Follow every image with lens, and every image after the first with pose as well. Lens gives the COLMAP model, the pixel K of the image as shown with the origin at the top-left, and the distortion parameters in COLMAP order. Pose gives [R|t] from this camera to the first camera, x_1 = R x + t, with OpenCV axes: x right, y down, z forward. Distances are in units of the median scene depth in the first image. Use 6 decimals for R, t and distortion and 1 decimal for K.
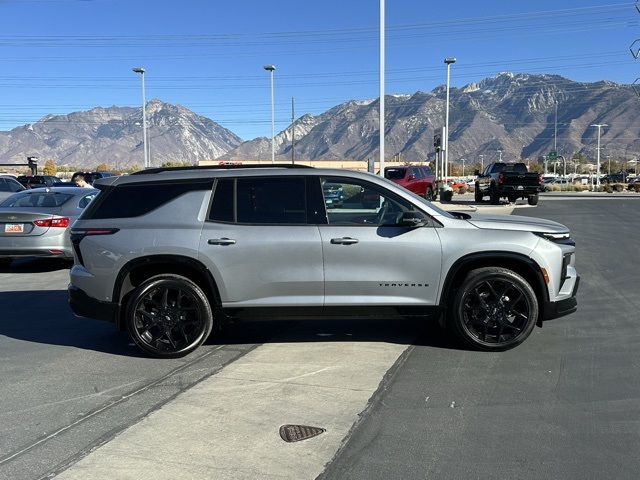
lens RADIAL K [[667.2, 0, 311.8], [0, 667.2, 249.5], [0, 0, 1]] dist [0.068881, 0.000000]
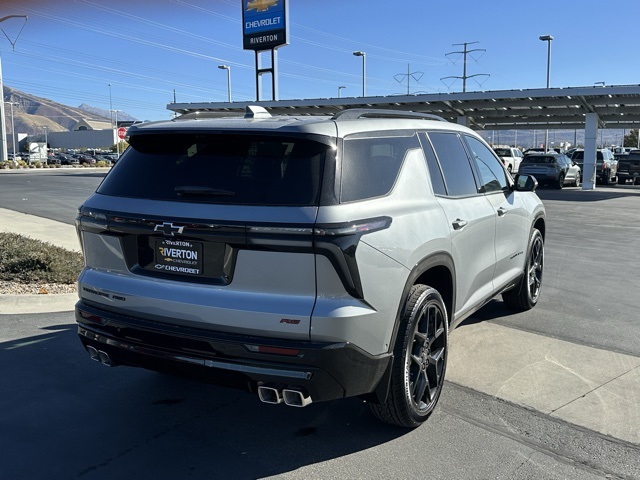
lens RADIAL K [[667.2, 0, 326.2], [0, 667.2, 238.8], [0, 0, 1]] dist [0.068881, 0.000000]
pose [[0.455958, -0.100857, 0.884268, -0.788102], [0.088520, 0.993771, 0.067703, -0.053980], [-0.885588, 0.047406, 0.462045, 0.793735]]
